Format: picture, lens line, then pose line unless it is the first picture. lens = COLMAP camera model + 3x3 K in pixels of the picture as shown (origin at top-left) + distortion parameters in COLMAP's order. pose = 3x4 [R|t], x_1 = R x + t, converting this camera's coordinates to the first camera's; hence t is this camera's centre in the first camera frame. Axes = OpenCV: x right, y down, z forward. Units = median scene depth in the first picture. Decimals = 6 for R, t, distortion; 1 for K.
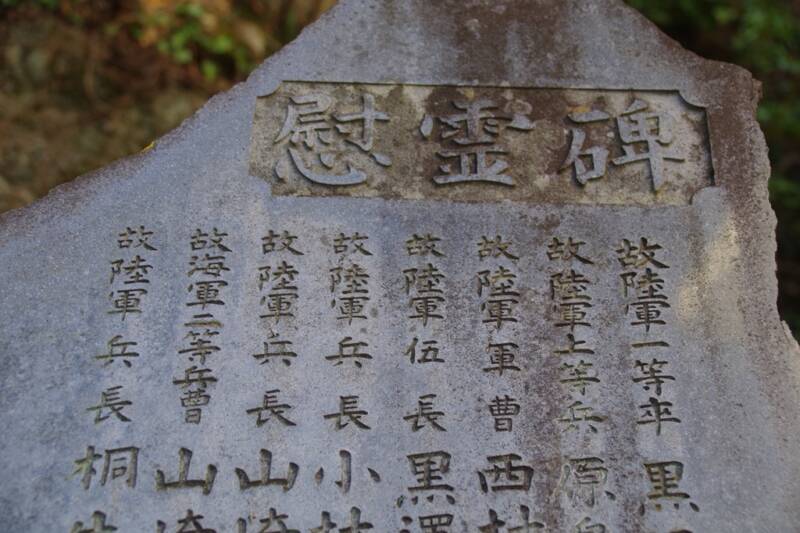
lens RADIAL K [[1826.5, 0, 402.0], [0, 1826.5, 265.8], [0, 0, 1]] dist [0.460207, 0.000000]
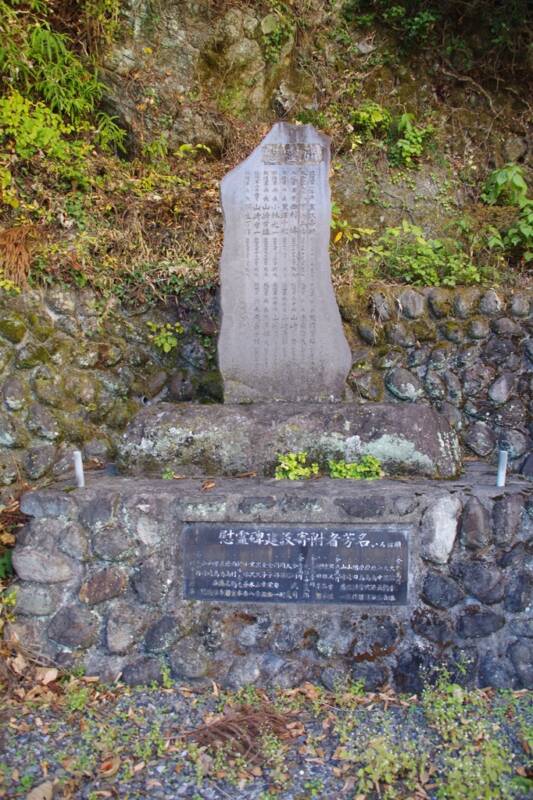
lens RADIAL K [[602.9, 0, 267.6], [0, 602.9, 399.8], [0, 0, 1]] dist [-0.109652, 0.090012]
pose [[0.998310, -0.001235, -0.058104, 0.088930], [0.038565, 0.762018, 0.646406, -0.937538], [0.043478, -0.647555, 0.760778, -1.591475]]
